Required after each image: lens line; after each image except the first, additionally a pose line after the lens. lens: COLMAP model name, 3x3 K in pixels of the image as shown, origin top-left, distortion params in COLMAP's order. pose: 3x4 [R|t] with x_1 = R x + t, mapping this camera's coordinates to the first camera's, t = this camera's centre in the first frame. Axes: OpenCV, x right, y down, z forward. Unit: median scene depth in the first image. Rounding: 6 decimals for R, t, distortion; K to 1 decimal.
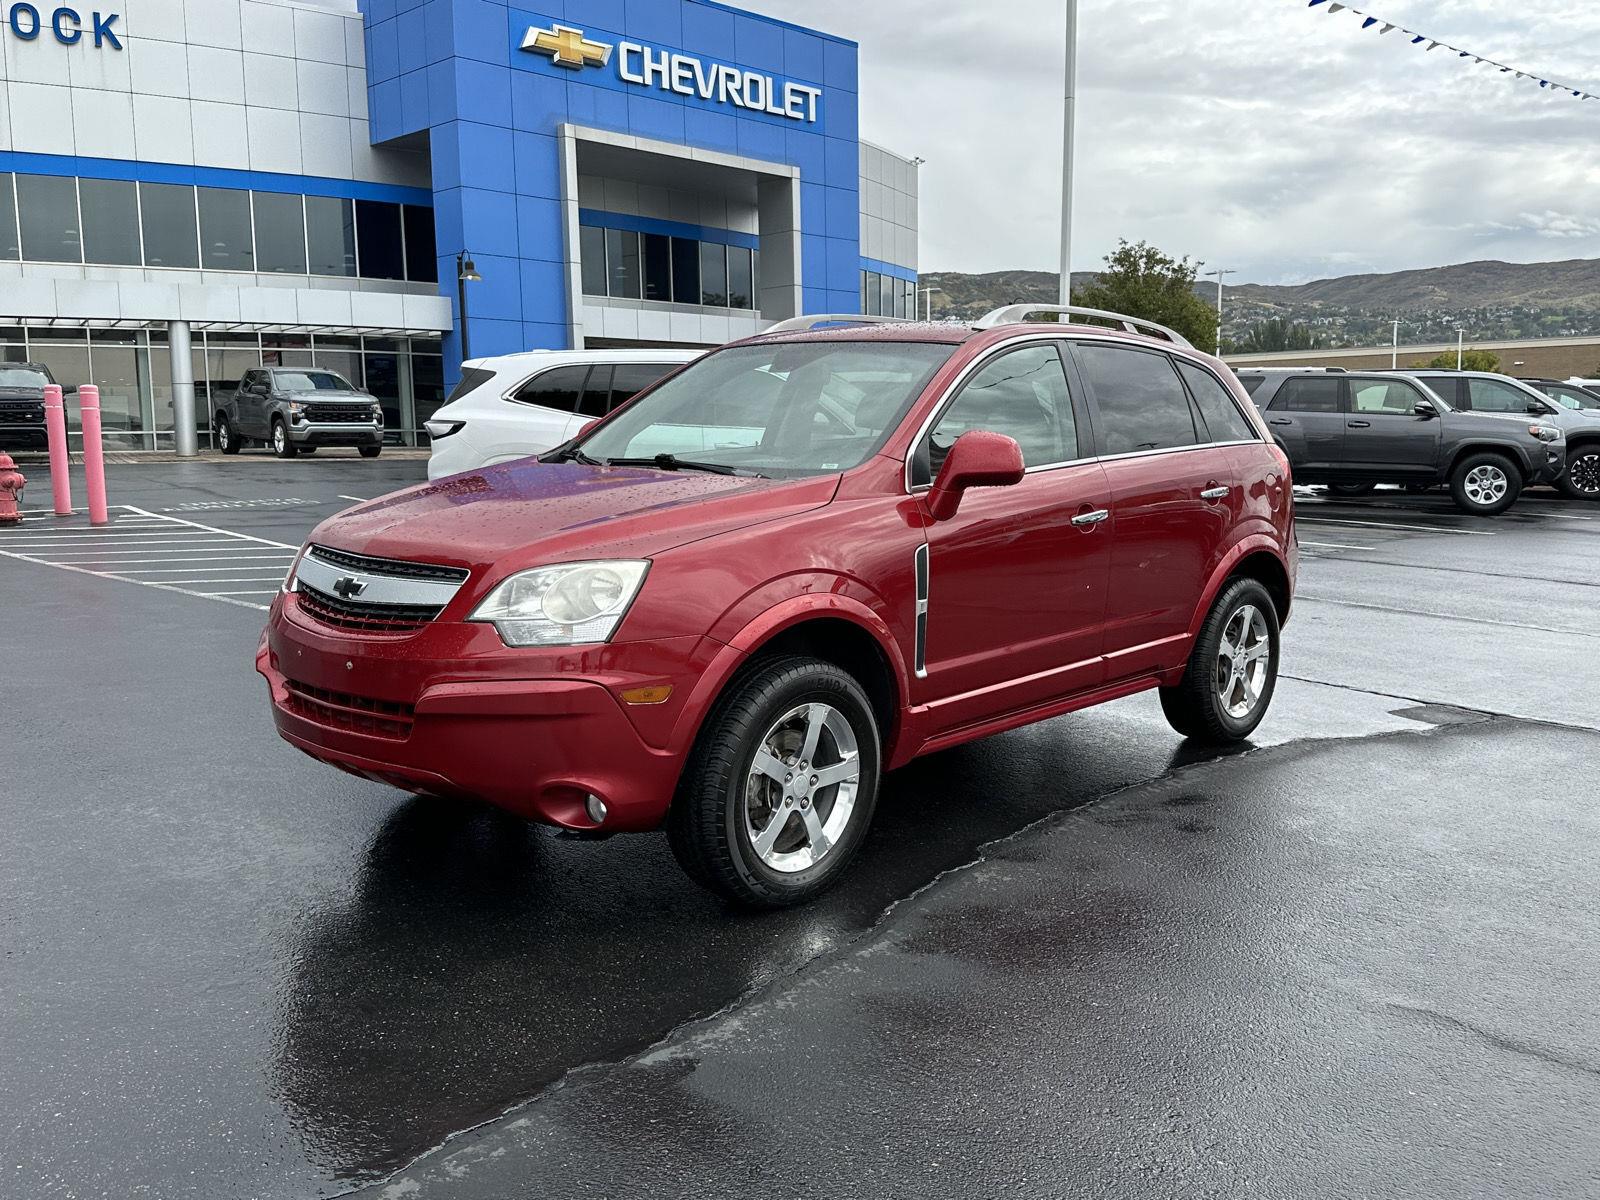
lens RADIAL K [[1399.7, 0, 800.0], [0, 1399.7, 600.0], [0, 0, 1]] dist [0.106028, -0.181998]
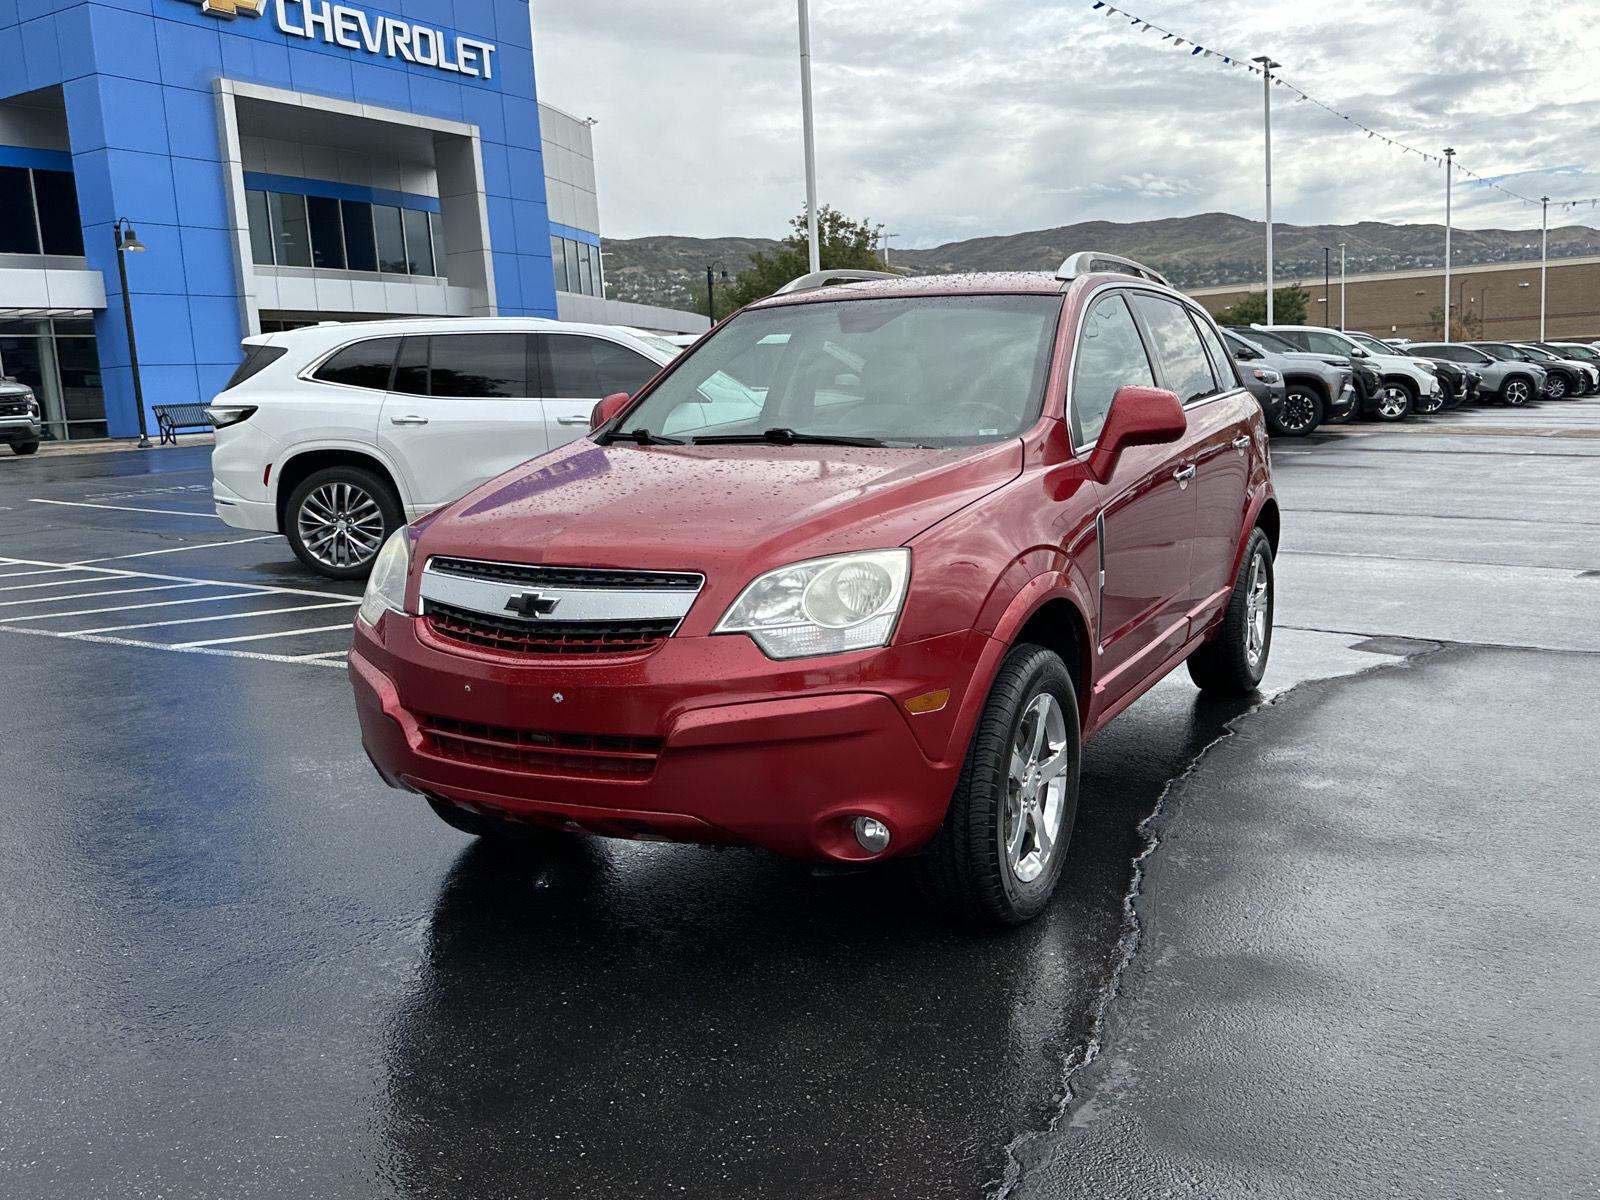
lens RADIAL K [[1411.7, 0, 800.0], [0, 1411.7, 600.0], [0, 0, 1]] dist [0.034506, -0.059318]
pose [[0.970074, -0.075073, 0.230914, -0.040341], [0.069760, 0.997079, 0.031100, -0.003011], [-0.232574, -0.014061, 0.972477, 0.017392]]
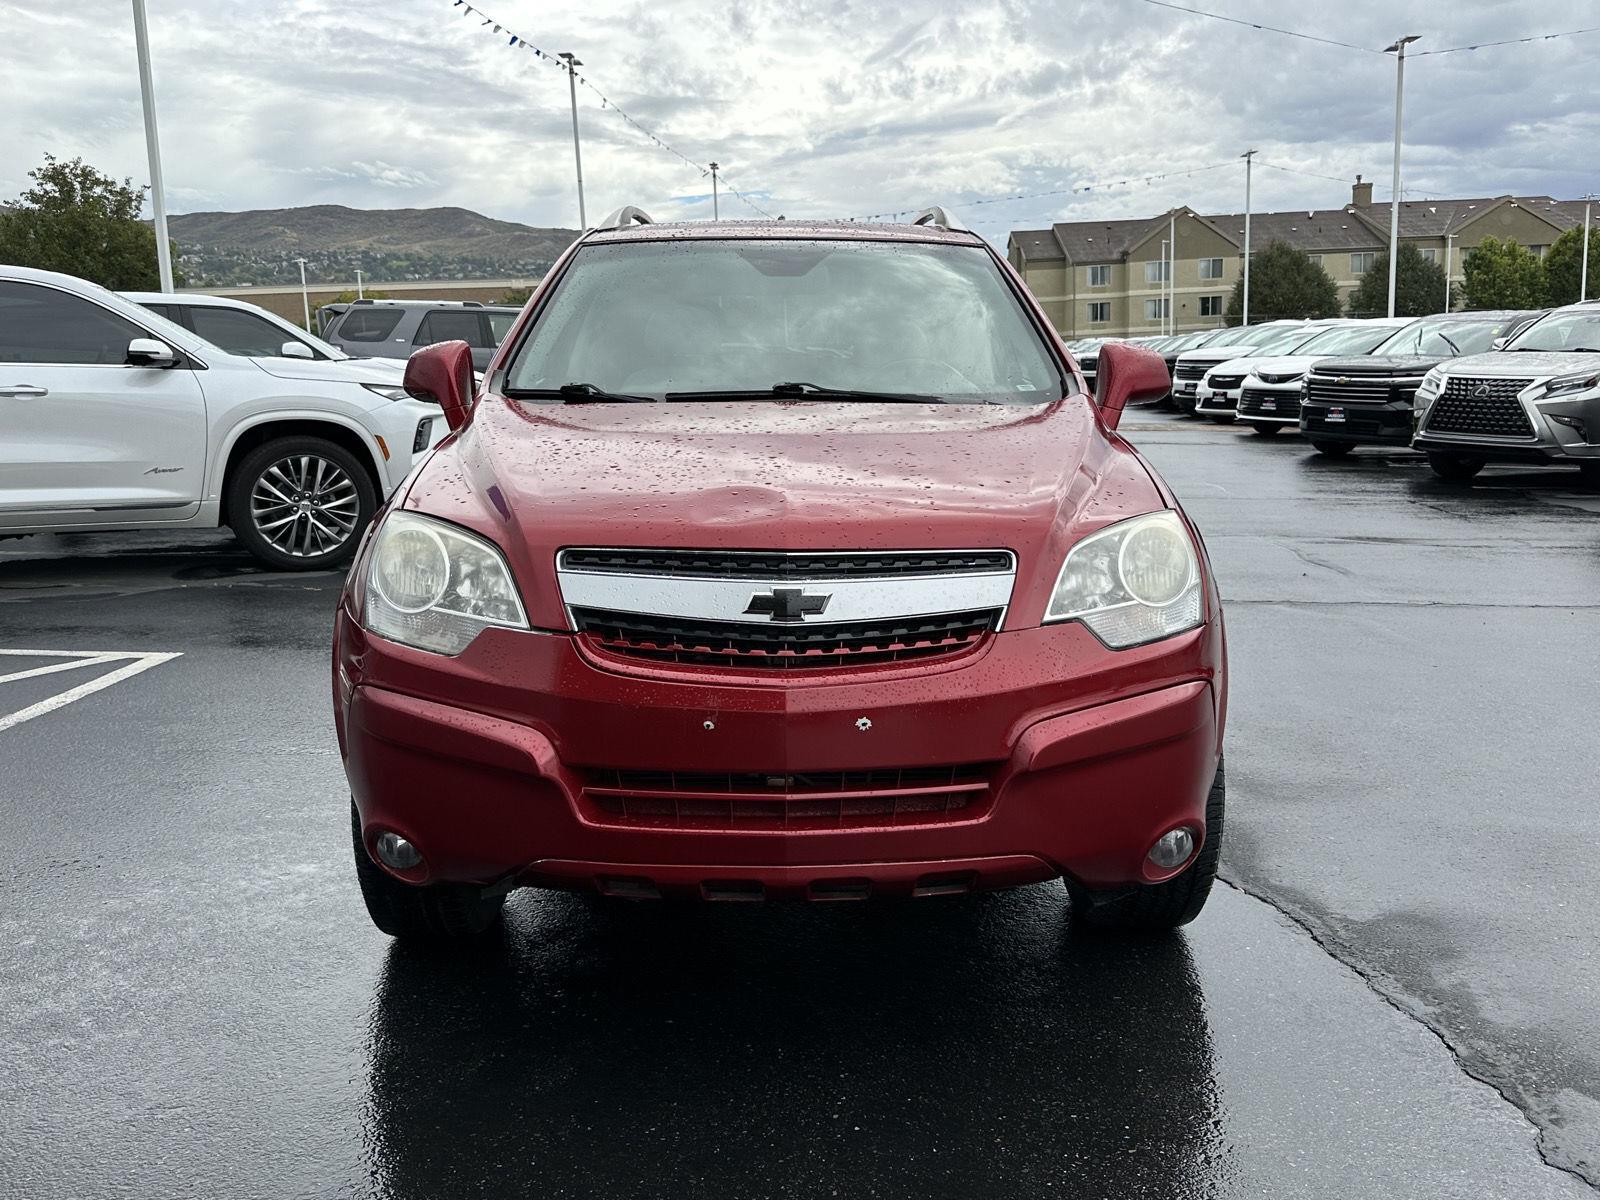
lens RADIAL K [[1399.7, 0, 800.0], [0, 1399.7, 600.0], [0, 0, 1]] dist [0.106028, -0.181998]
pose [[0.724838, -0.133587, 0.675843, -0.082512], [0.106033, 0.990963, 0.082154, -0.006877], [-0.680711, 0.012113, 0.732452, 0.061674]]
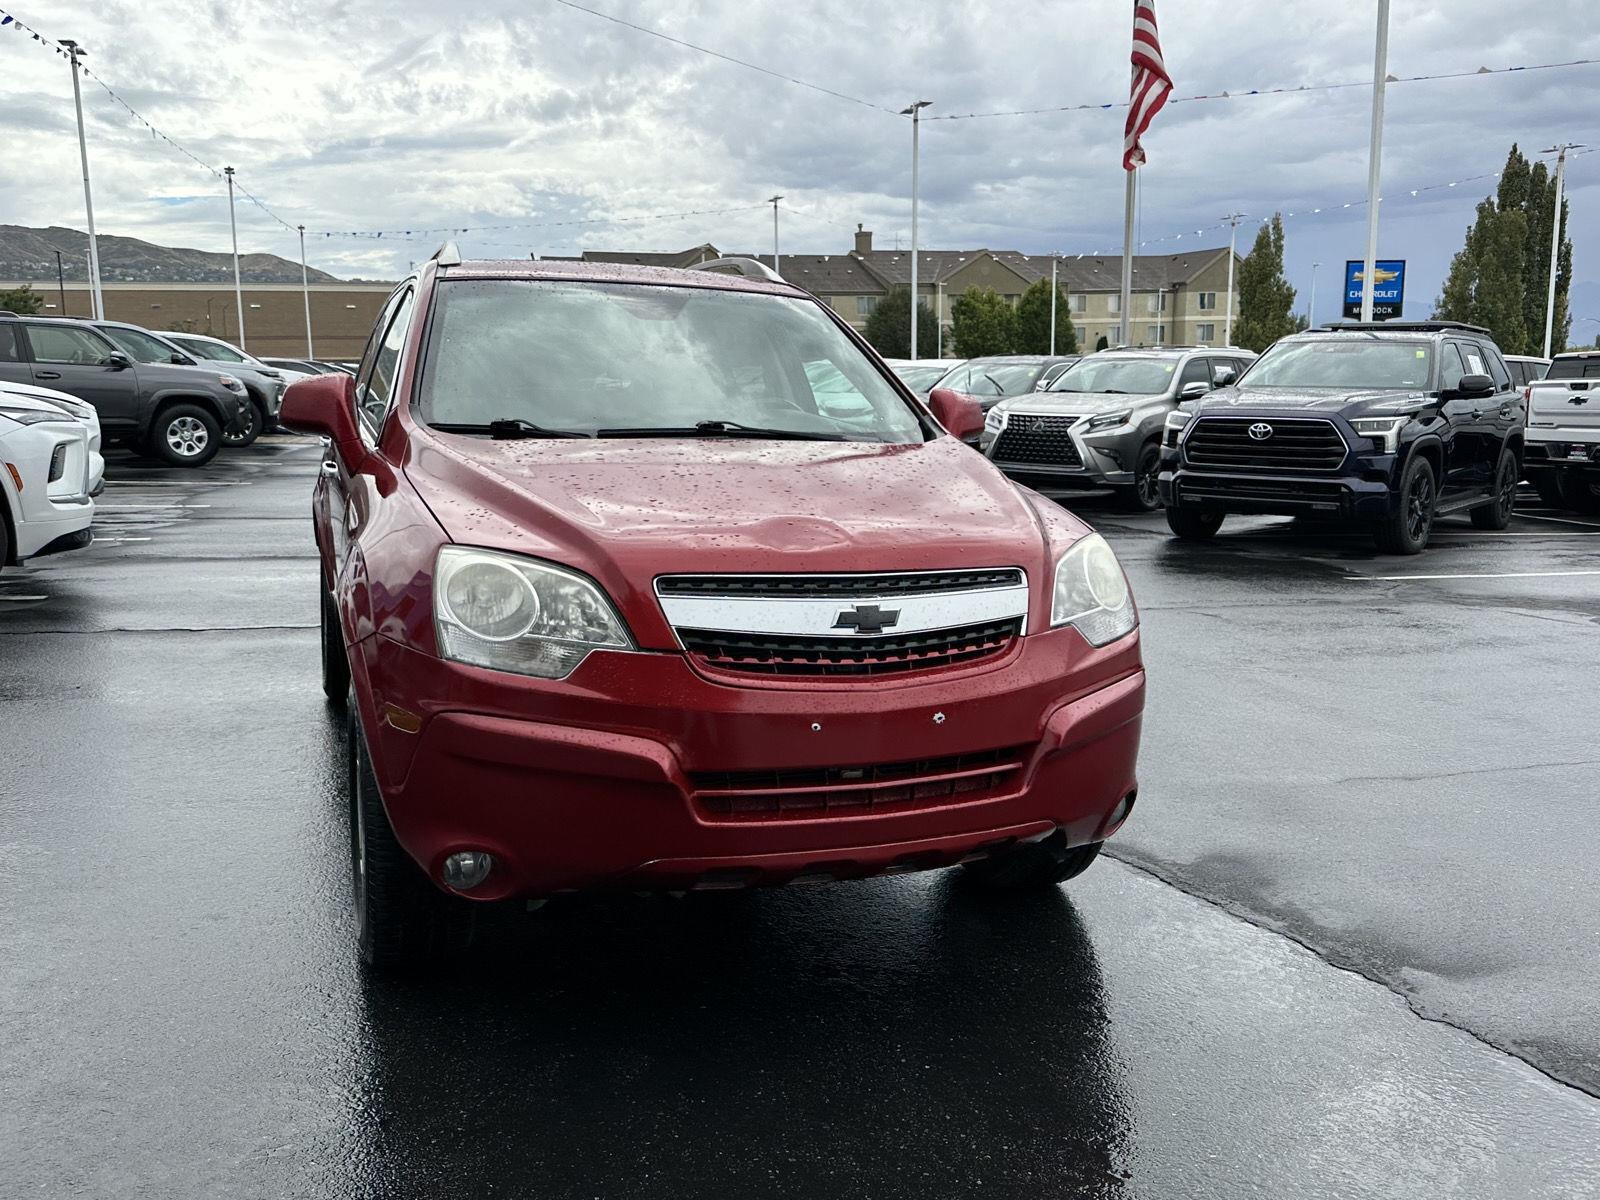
lens RADIAL K [[1400.6, 0, 802.9], [0, 1400.6, 605.8], [0, 0, 1]] dist [0.113294, -0.230269]
pose [[0.456776, -0.144316, 0.877798, -0.110542], [0.109243, 0.988385, 0.105651, -0.011010], [-0.882849, 0.047634, 0.467236, 0.080173]]
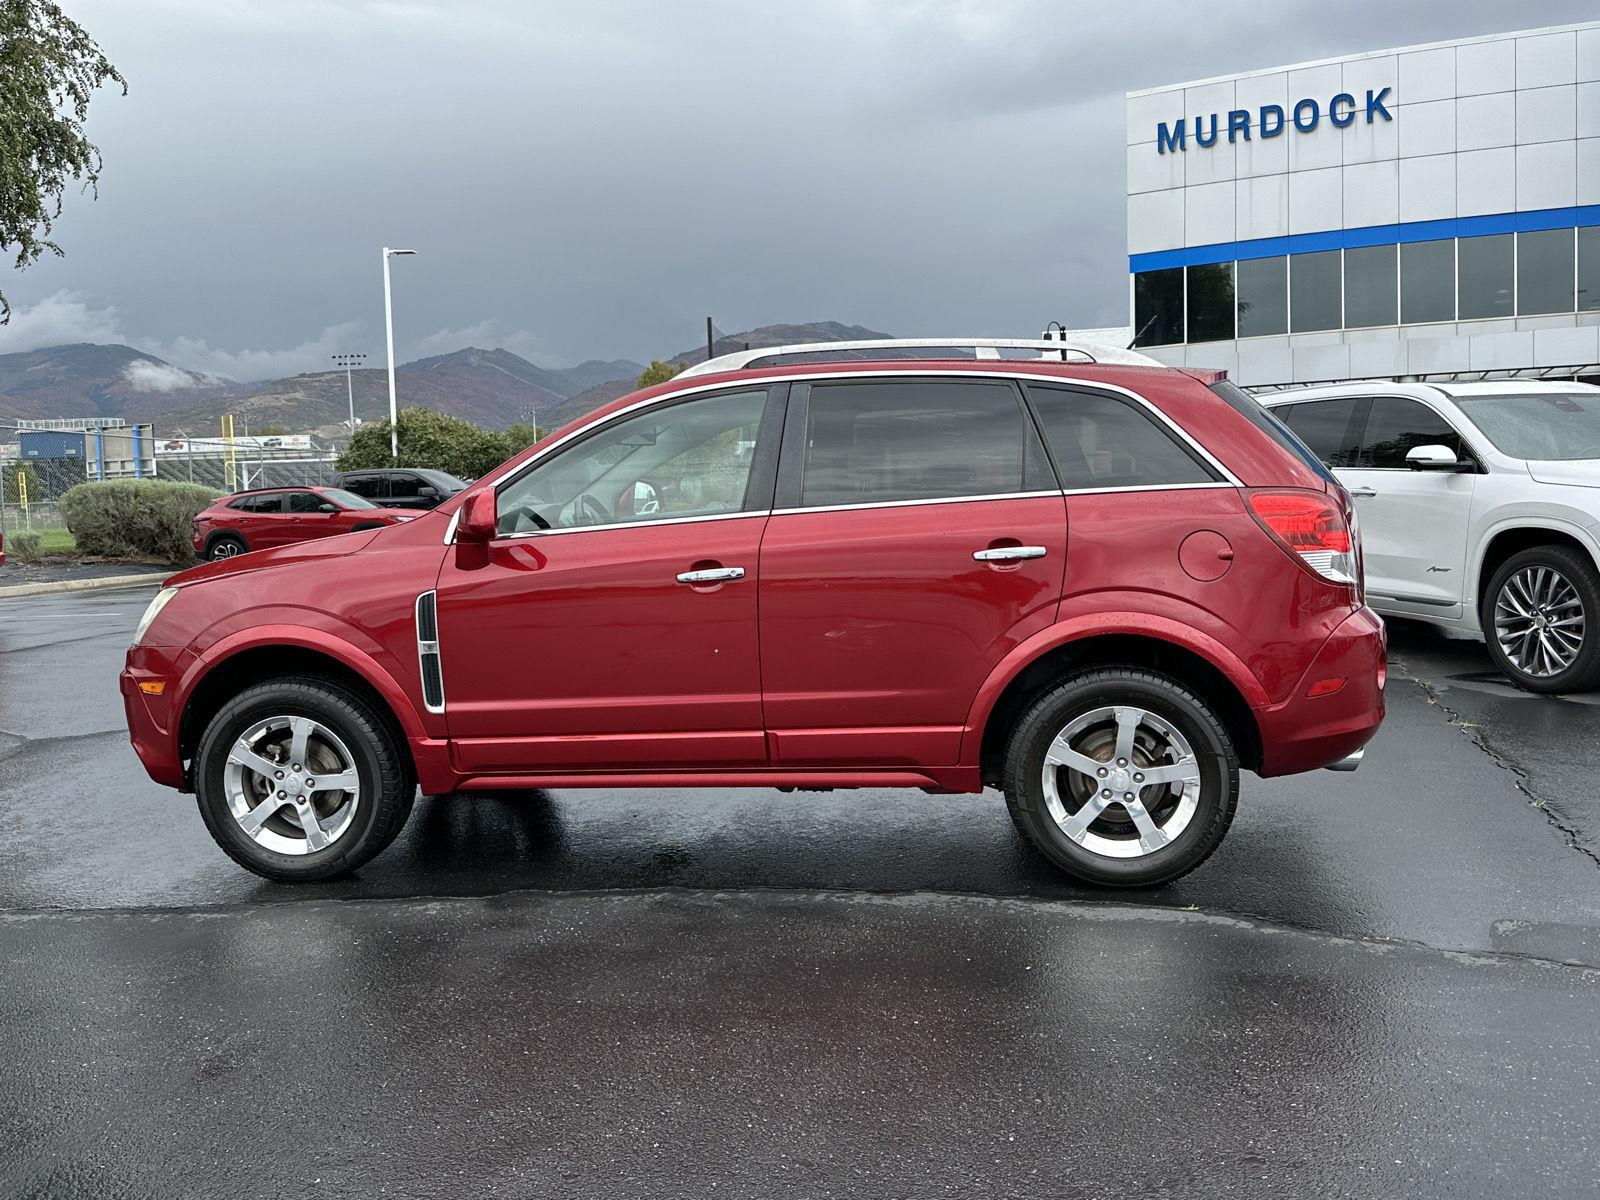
lens RADIAL K [[1380.4, 0, 807.7], [0, 1380.4, 605.4], [0, 0, 1]] dist [0.180779, -0.380528]
pose [[0.564894, 0.049637, -0.823669, 0.143966], [-0.076225, 0.997060, 0.007809, -0.007407], [0.821635, 0.058373, 0.567017, 0.078076]]
